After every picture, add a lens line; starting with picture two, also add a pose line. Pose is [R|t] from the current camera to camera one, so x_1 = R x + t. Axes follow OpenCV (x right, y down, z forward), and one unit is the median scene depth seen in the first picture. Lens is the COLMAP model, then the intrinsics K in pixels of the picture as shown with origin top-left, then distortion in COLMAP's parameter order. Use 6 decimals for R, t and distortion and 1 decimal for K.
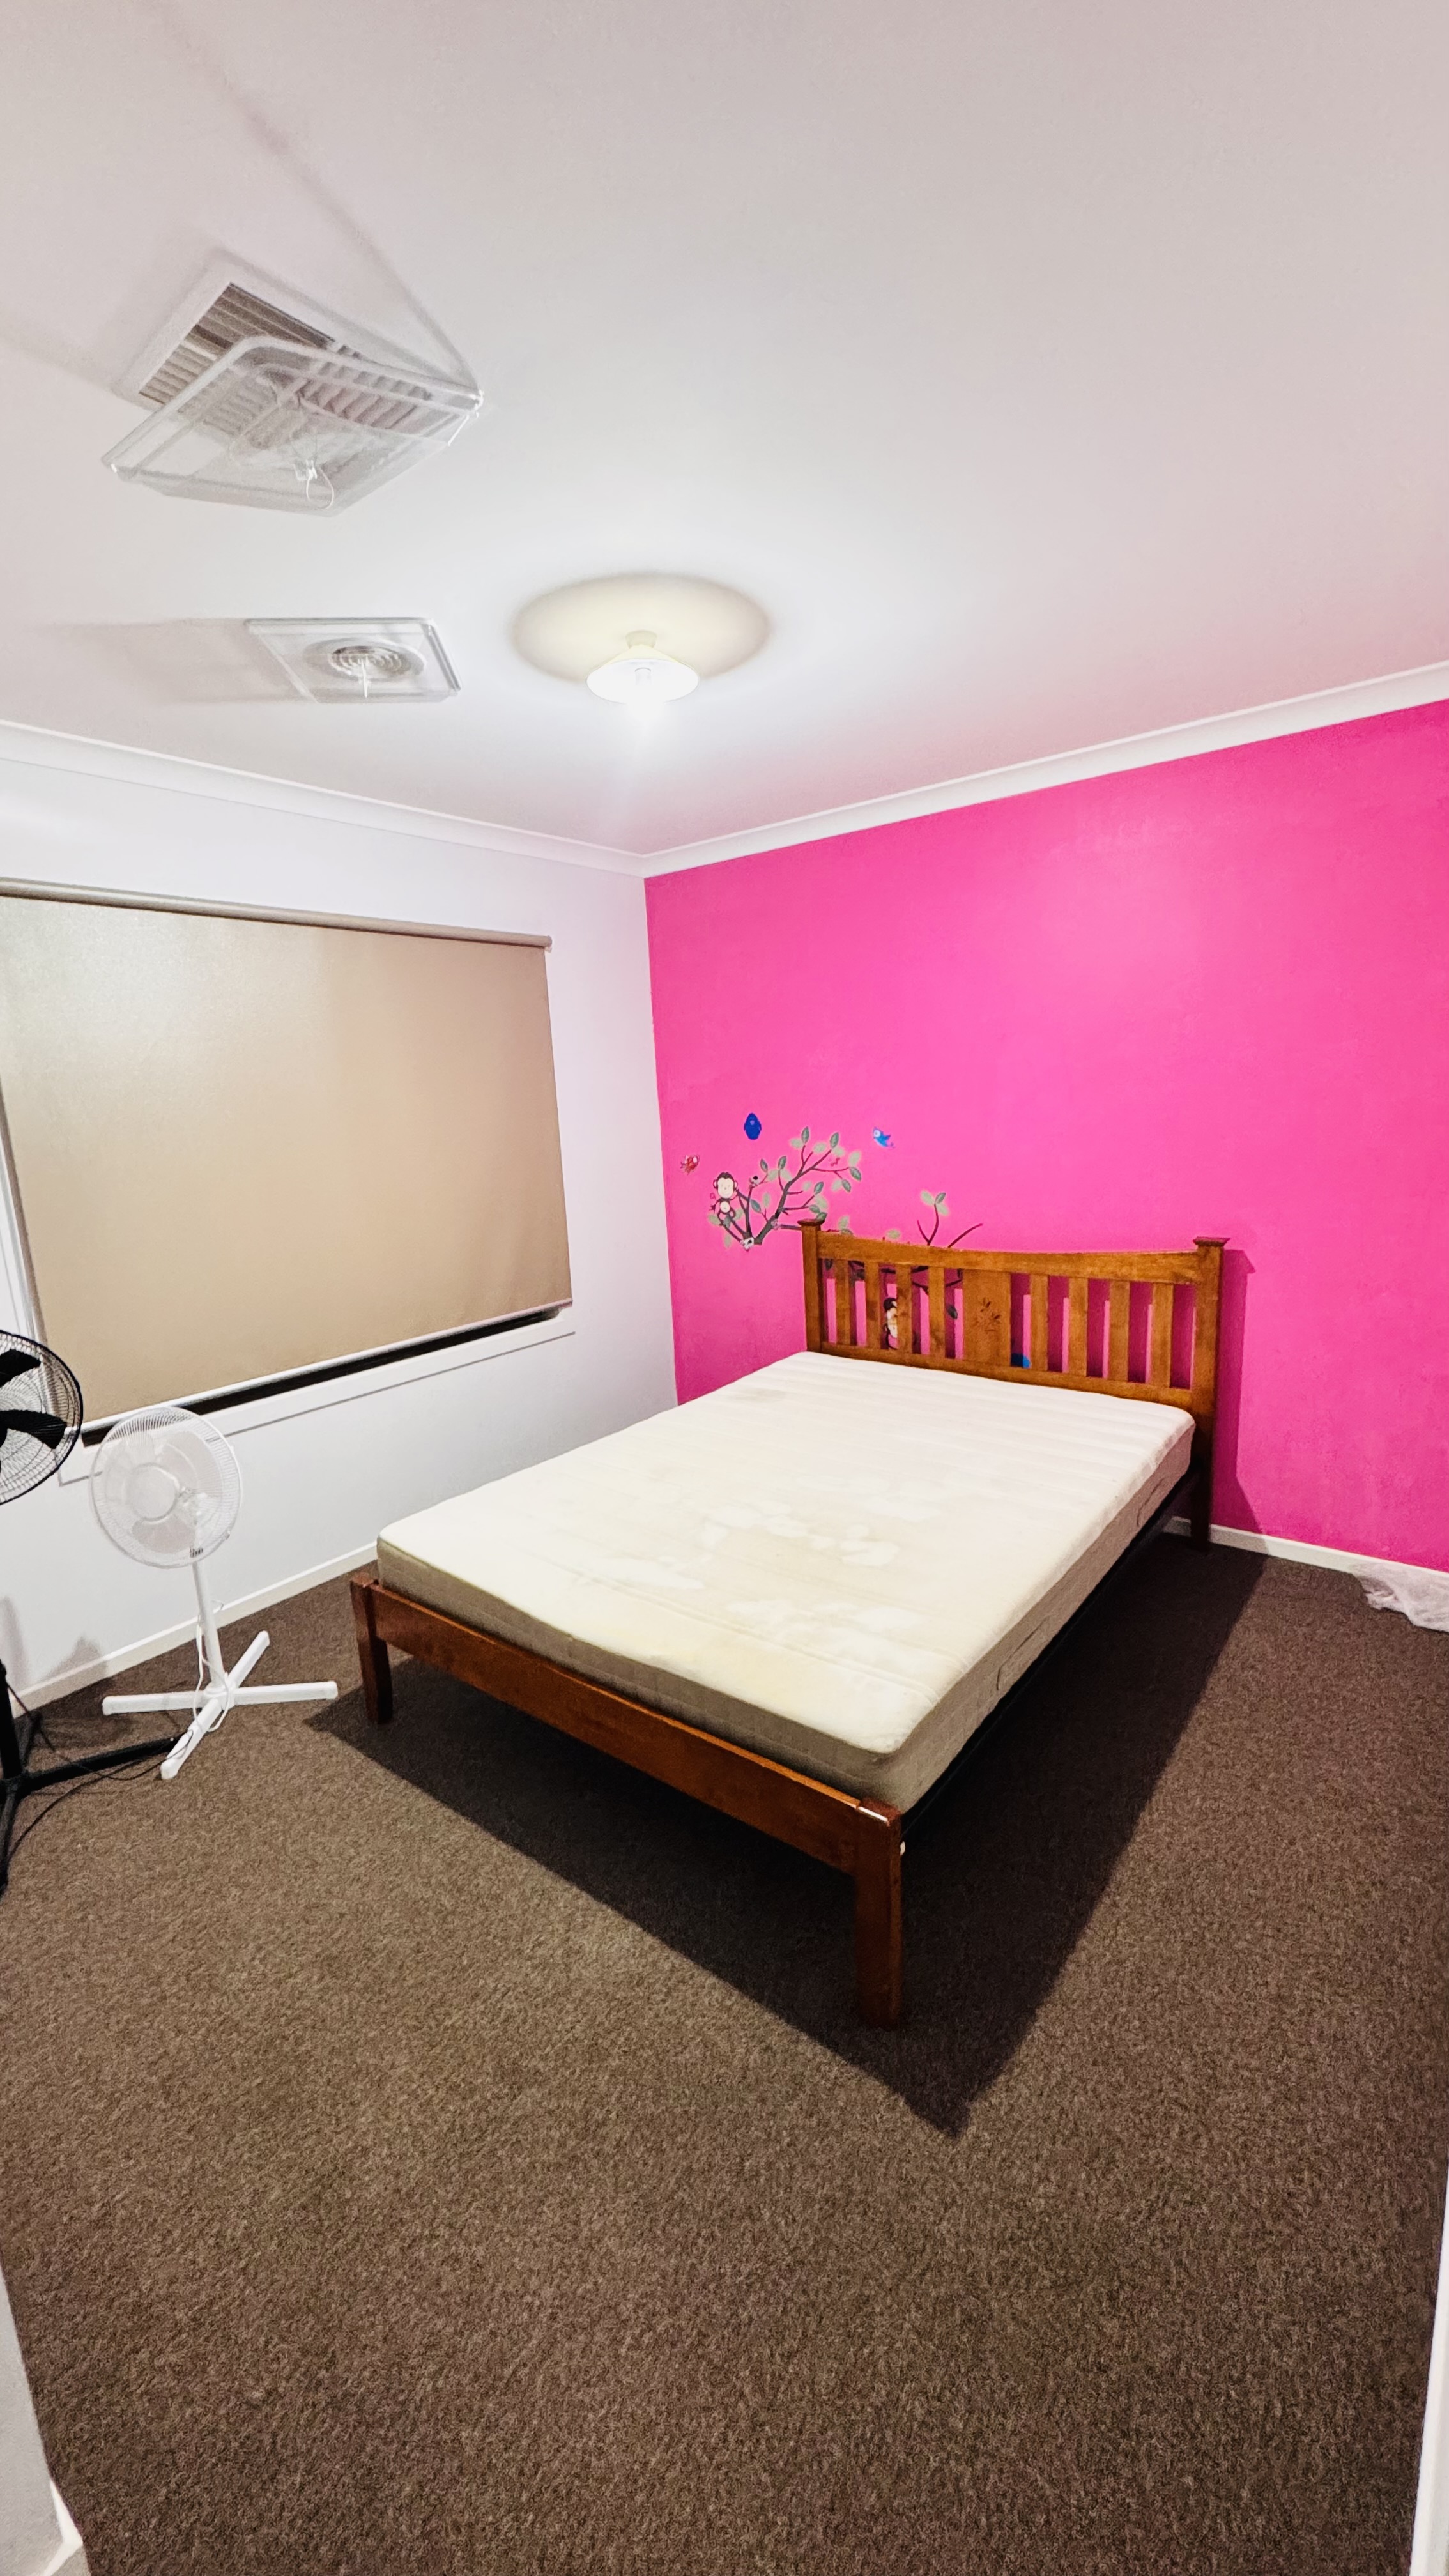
lens RADIAL K [[1023.0, 0, 724.5], [0, 1023.0, 1288.0], [0, 0, 1]] dist [-0.002327, 0.000155]
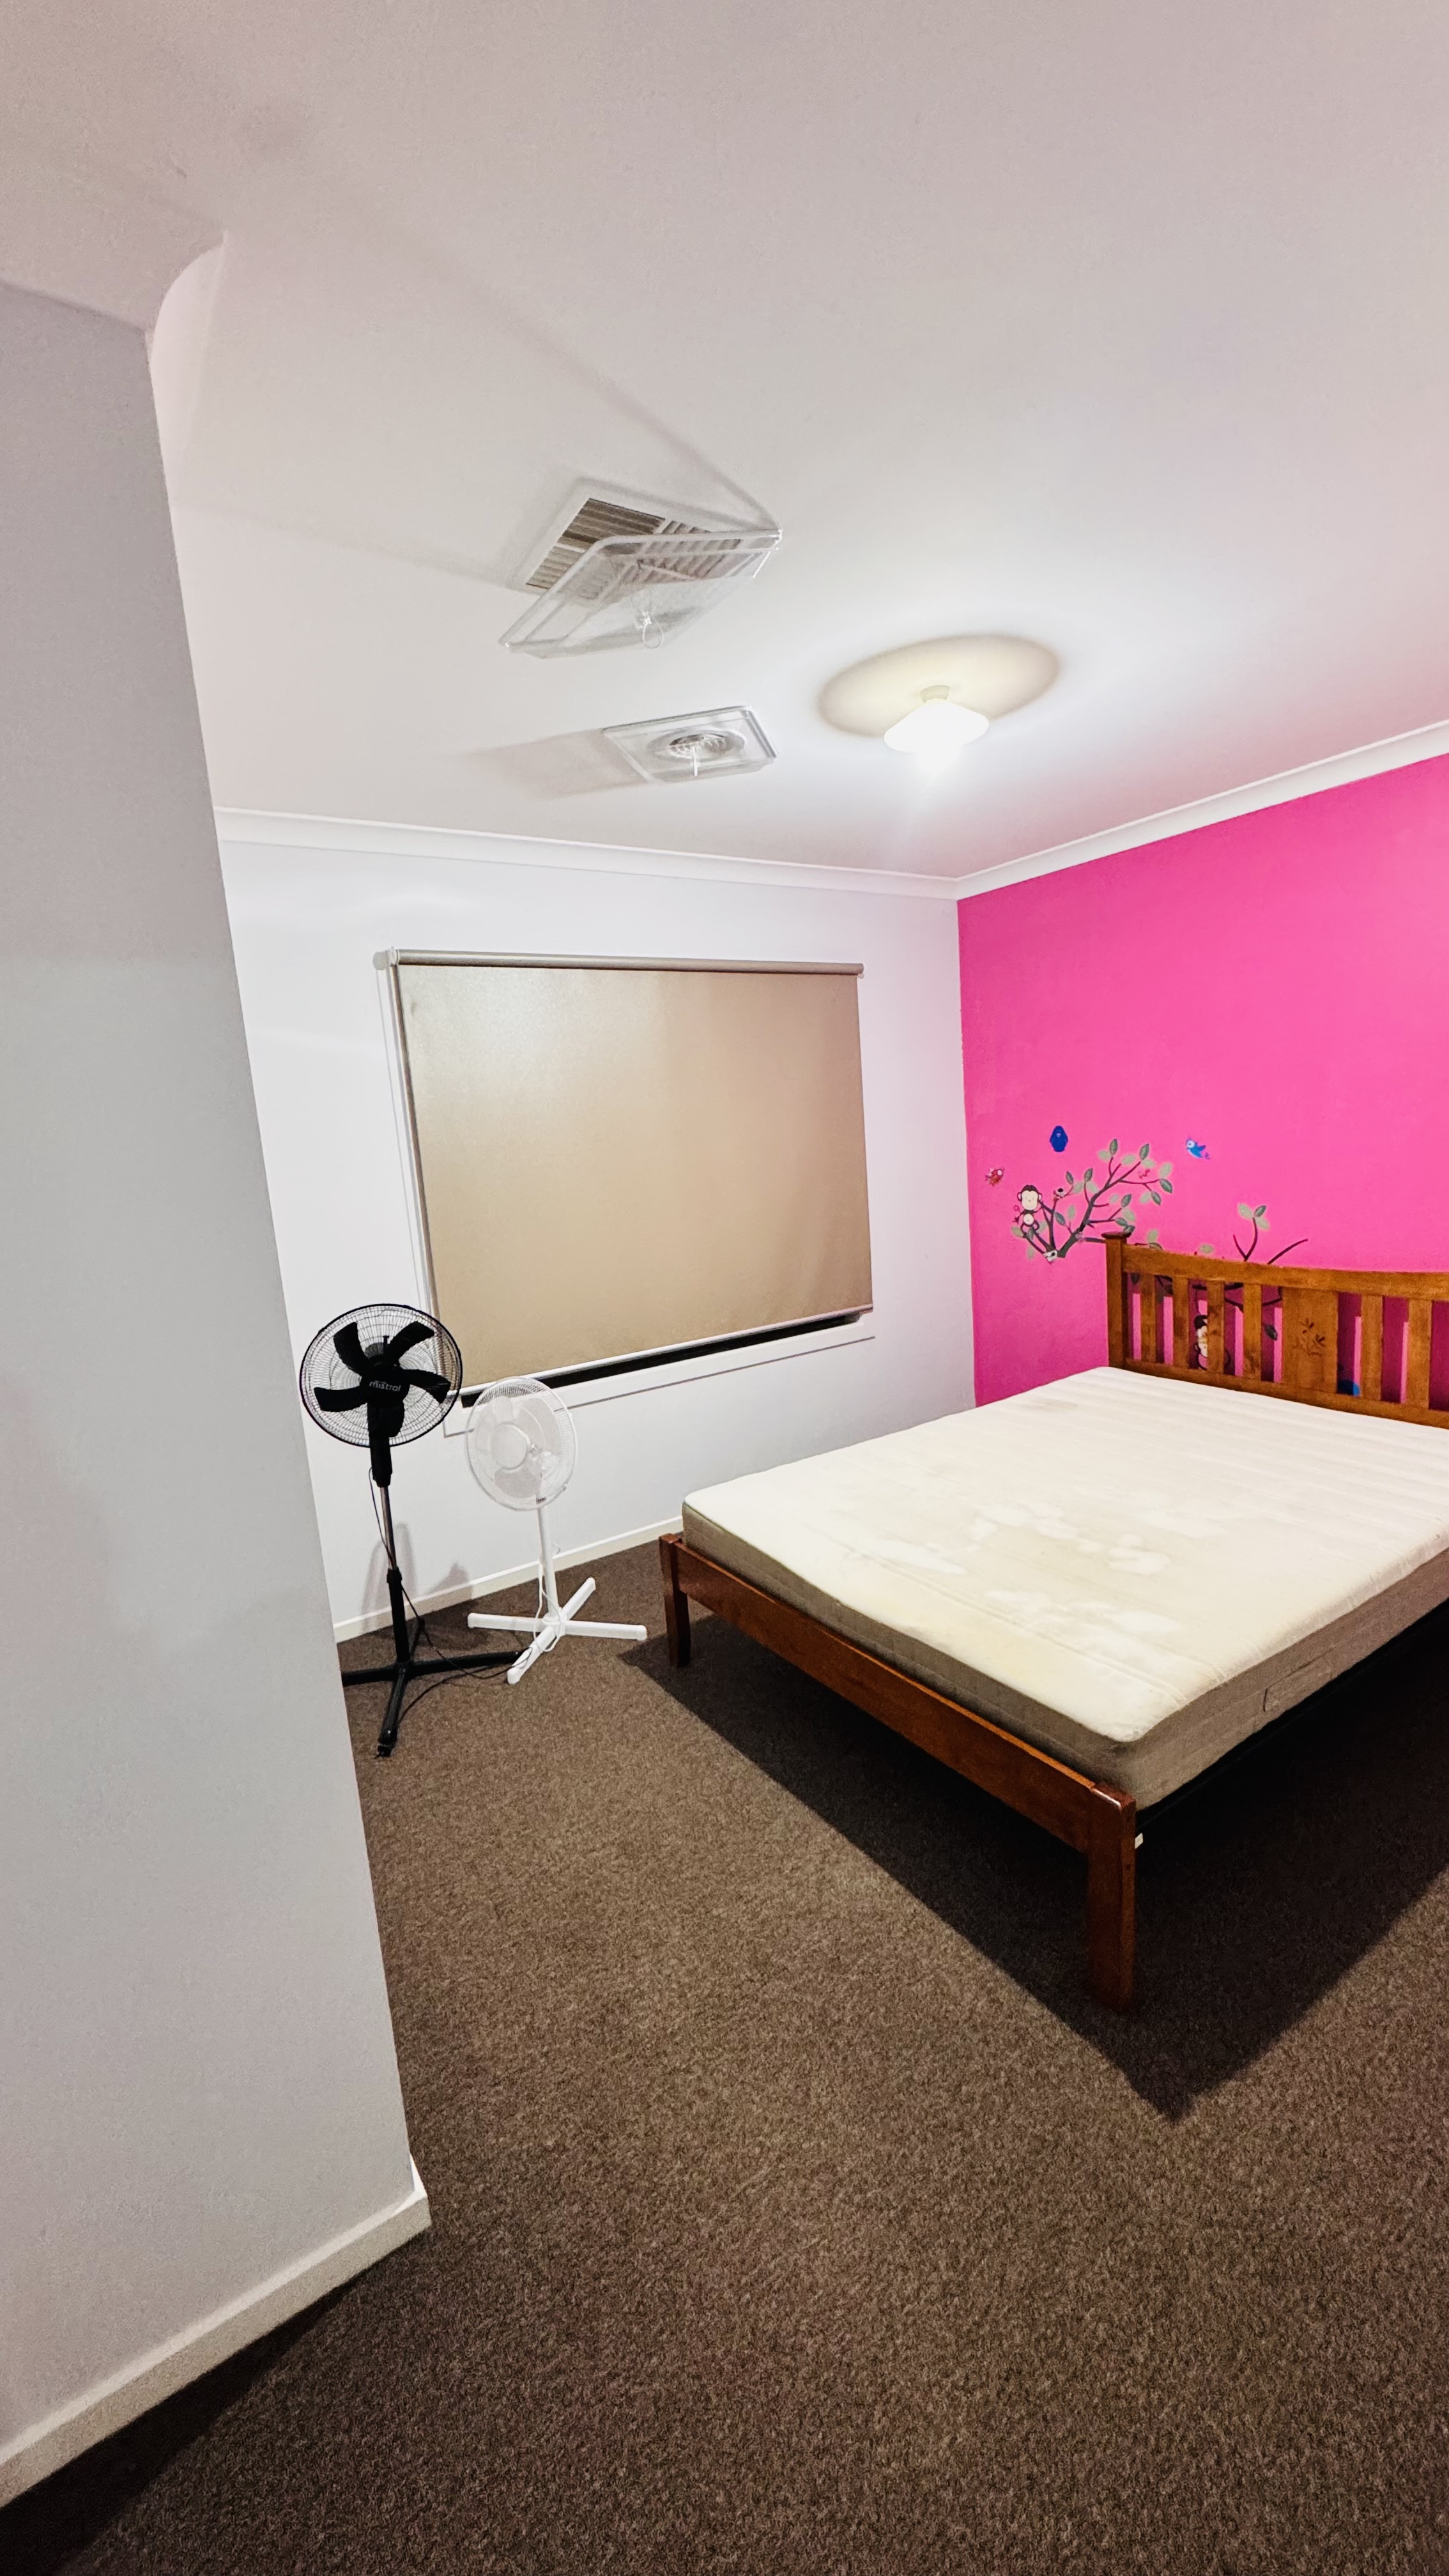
lens RADIAL K [[1020.3, 0, 724.0], [0, 1020.3, 1289.3], [0, 0, 1]] dist [-0.000905, -0.000160]
pose [[0.949800, 0.031737, -0.311244, 0.055959], [-0.035554, 0.999346, -0.006596, 0.012434], [0.310831, 0.017330, 0.950307, -0.080283]]
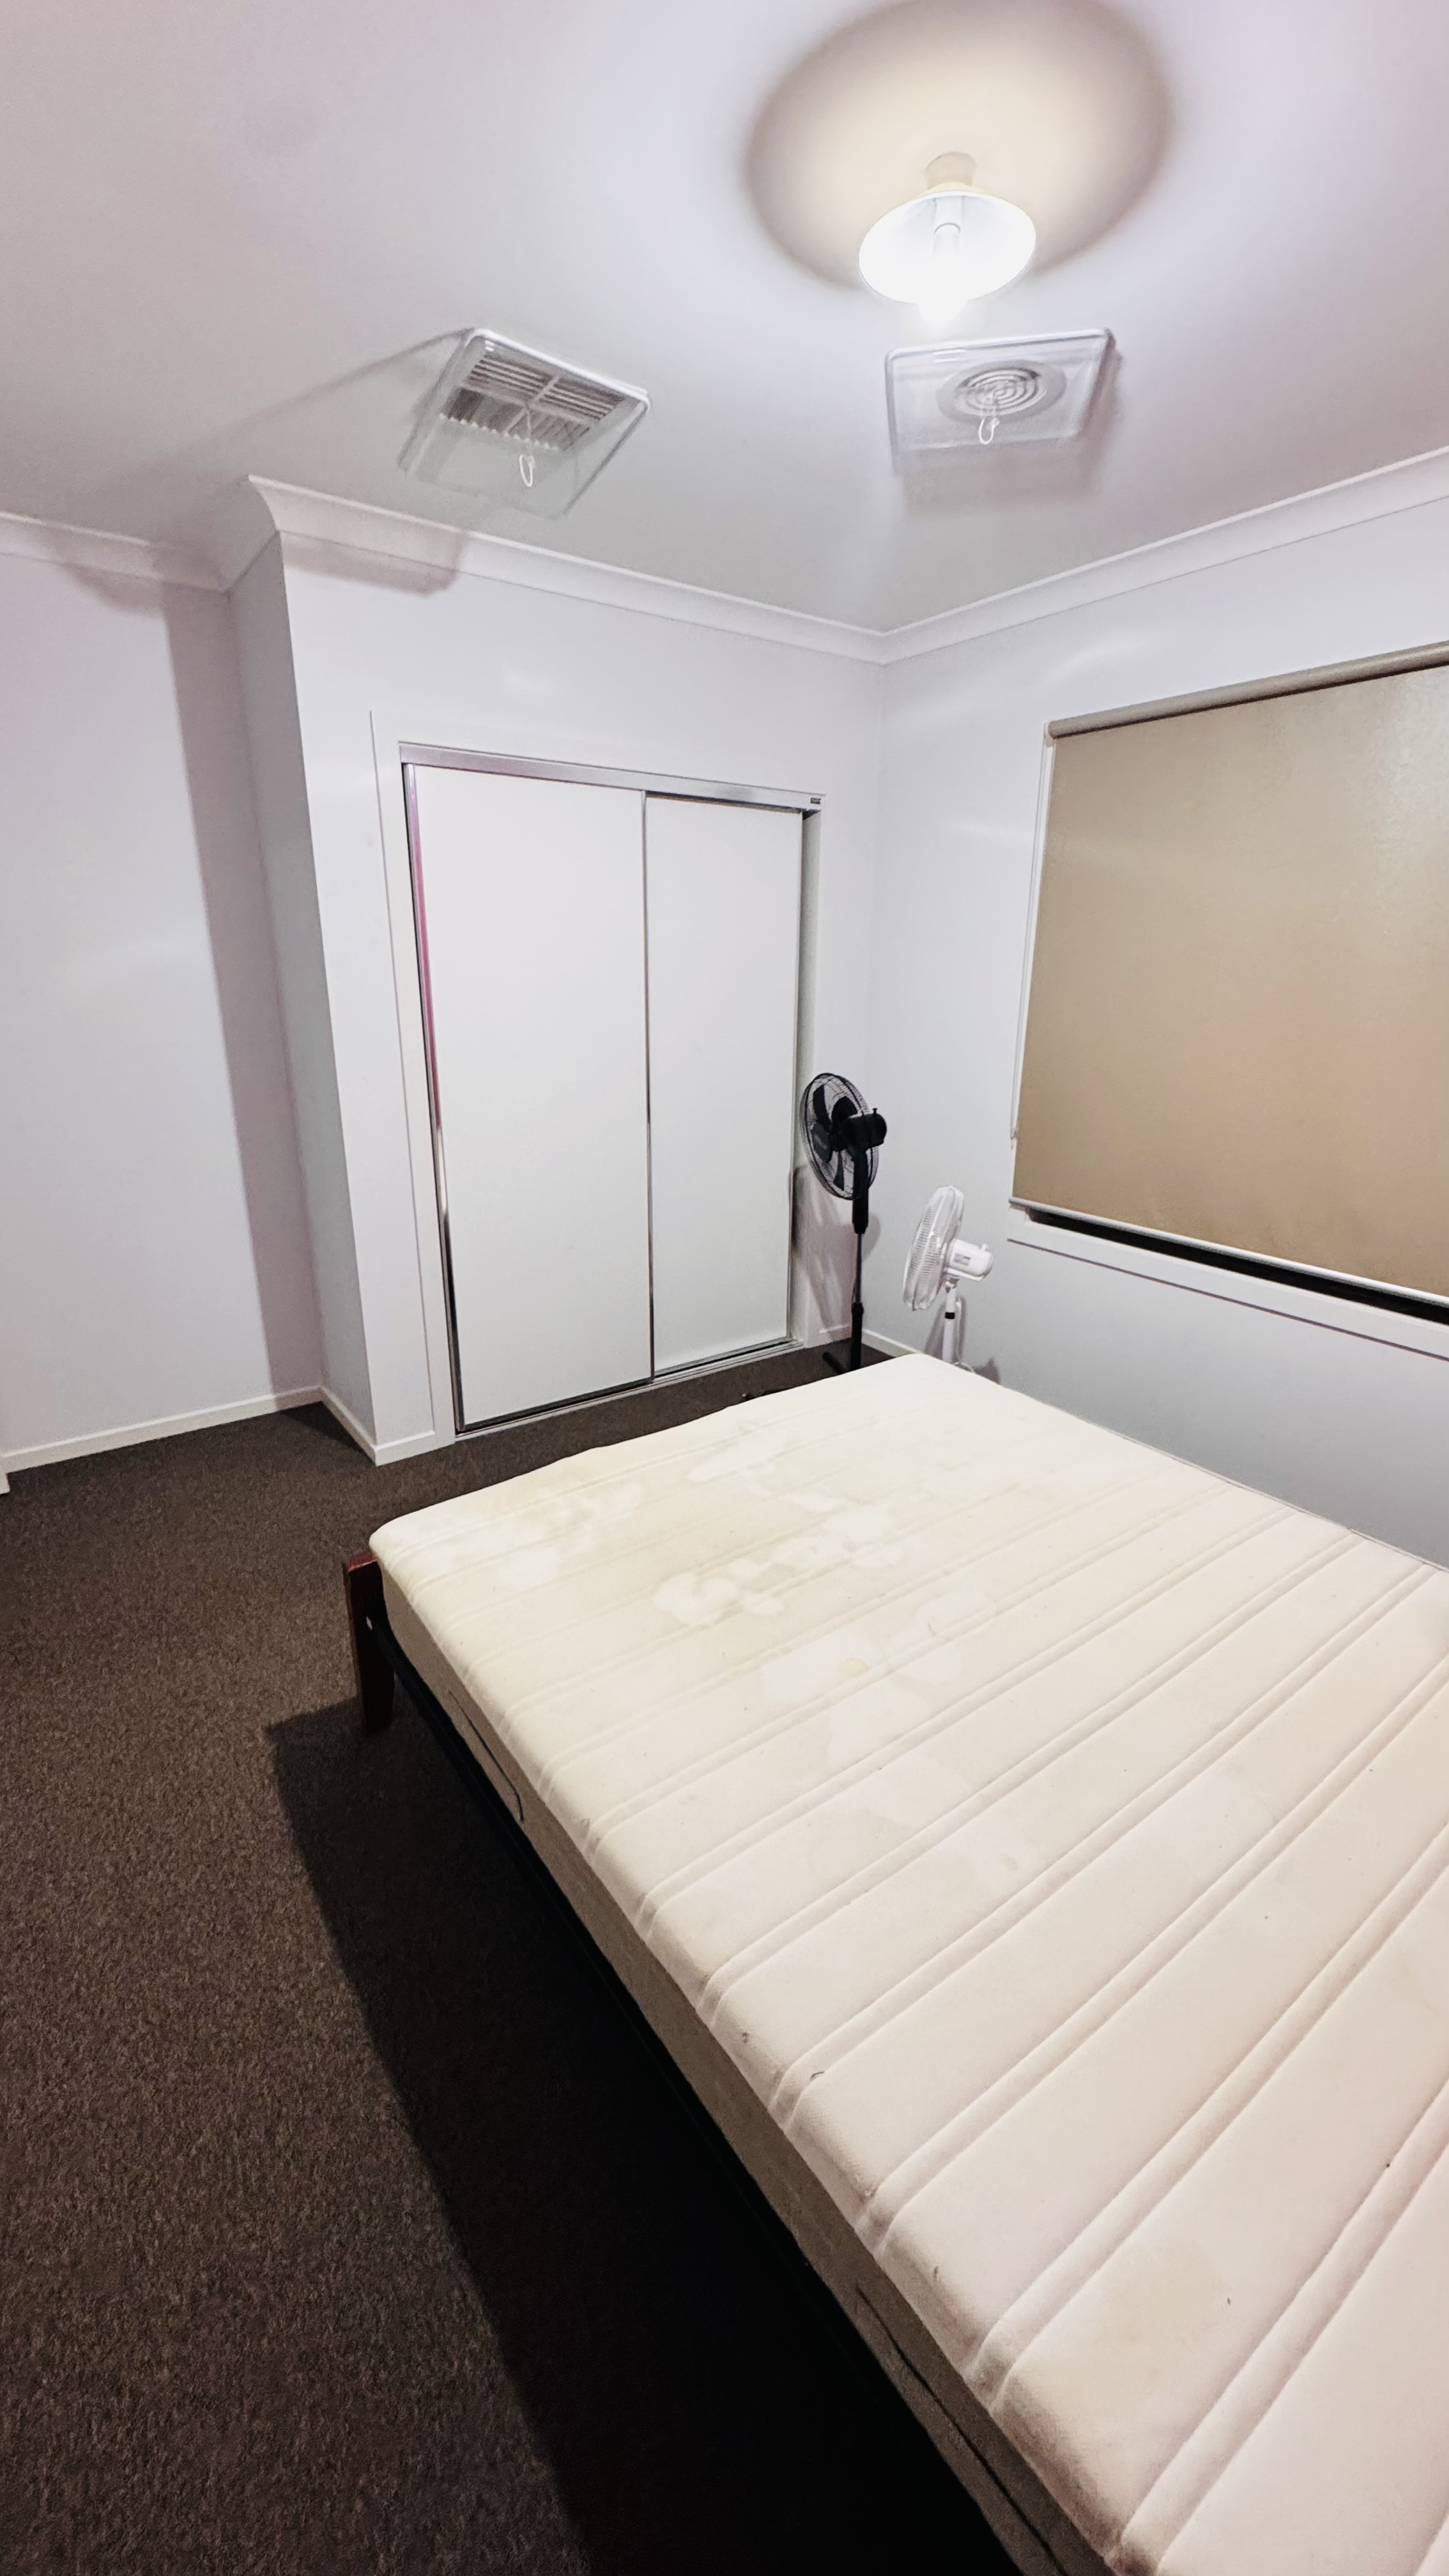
lens RADIAL K [[1023.0, 0, 724.5], [0, 1023.0, 1288.0], [0, 0, 1]] dist [-0.002327, 0.000155]
pose [[-0.277545, 0.340694, -0.898274, 0.675878], [-0.177235, 0.900802, 0.396414, -0.215378], [0.944223, 0.269228, -0.189630, 1.051094]]
